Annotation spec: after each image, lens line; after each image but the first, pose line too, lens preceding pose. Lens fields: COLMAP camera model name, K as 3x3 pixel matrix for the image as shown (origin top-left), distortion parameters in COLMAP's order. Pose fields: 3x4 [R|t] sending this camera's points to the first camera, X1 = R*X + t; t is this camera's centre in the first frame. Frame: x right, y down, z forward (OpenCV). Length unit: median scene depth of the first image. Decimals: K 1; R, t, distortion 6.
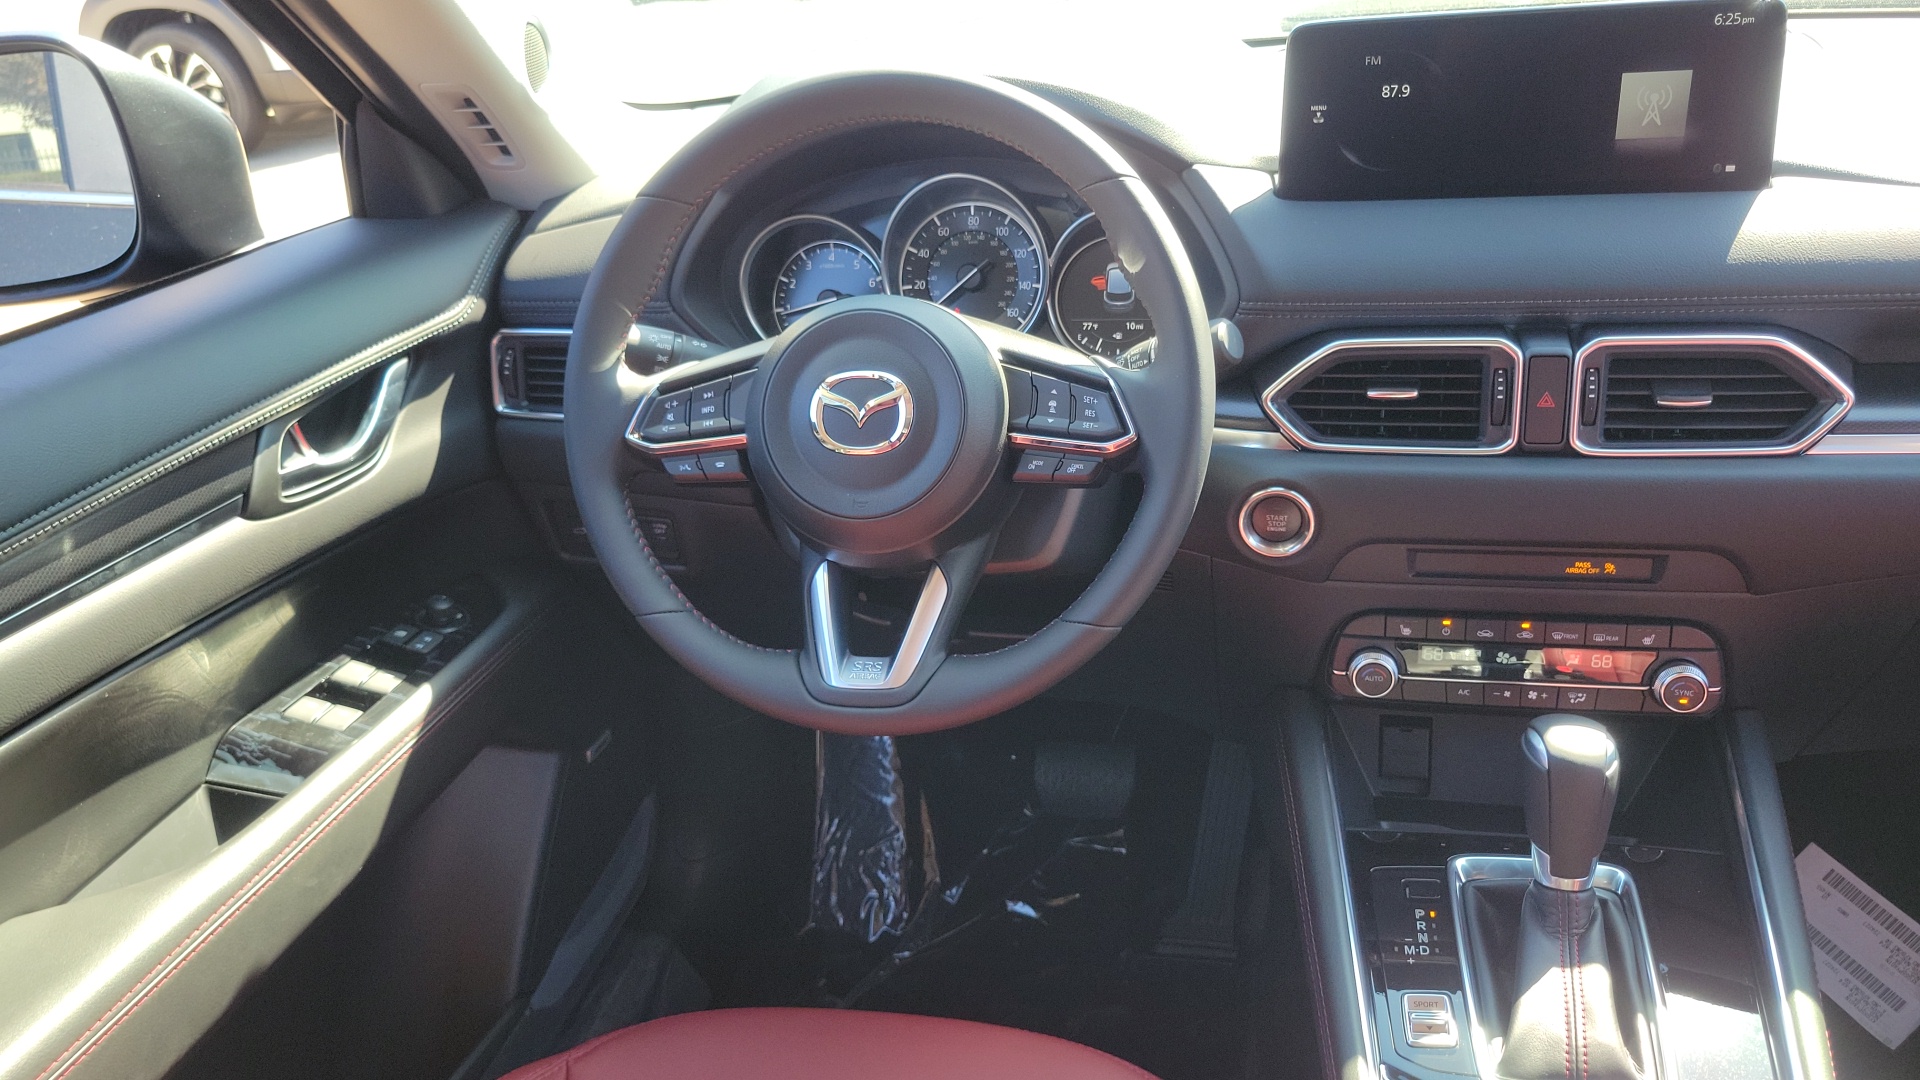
lens RADIAL K [[1492.6, 0, 964.7], [0, 1492.6, 541.2], [0, 0, 1]] dist [0.016113, -0.020369]
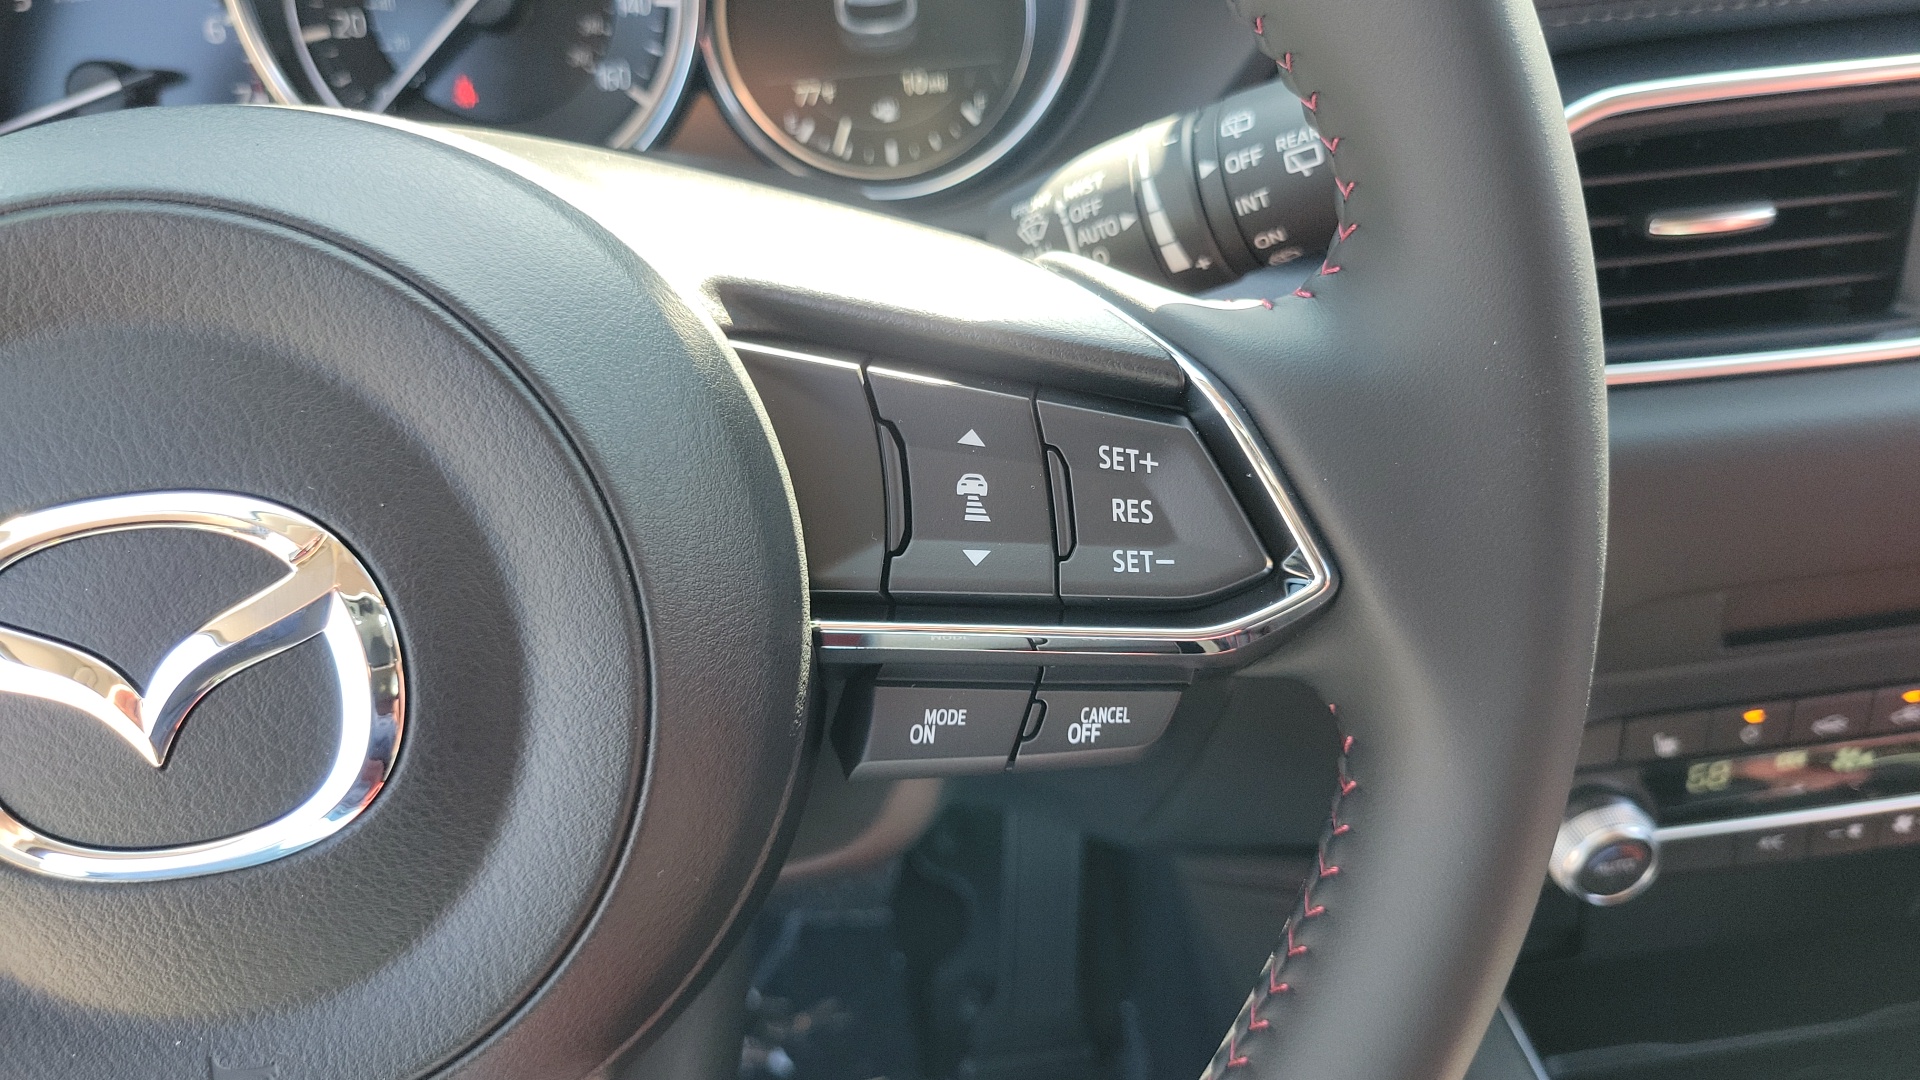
lens RADIAL K [[1492.6, 0, 952.4], [0, 1492.6, 559.1], [0, 0, 1]] dist [0.016113, -0.020369]
pose [[0.947252, -0.185117, 0.261621, -0.011282], [0.129693, 0.967901, 0.215285, -0.120953], [-0.293076, -0.169999, 0.940854, 0.680877]]
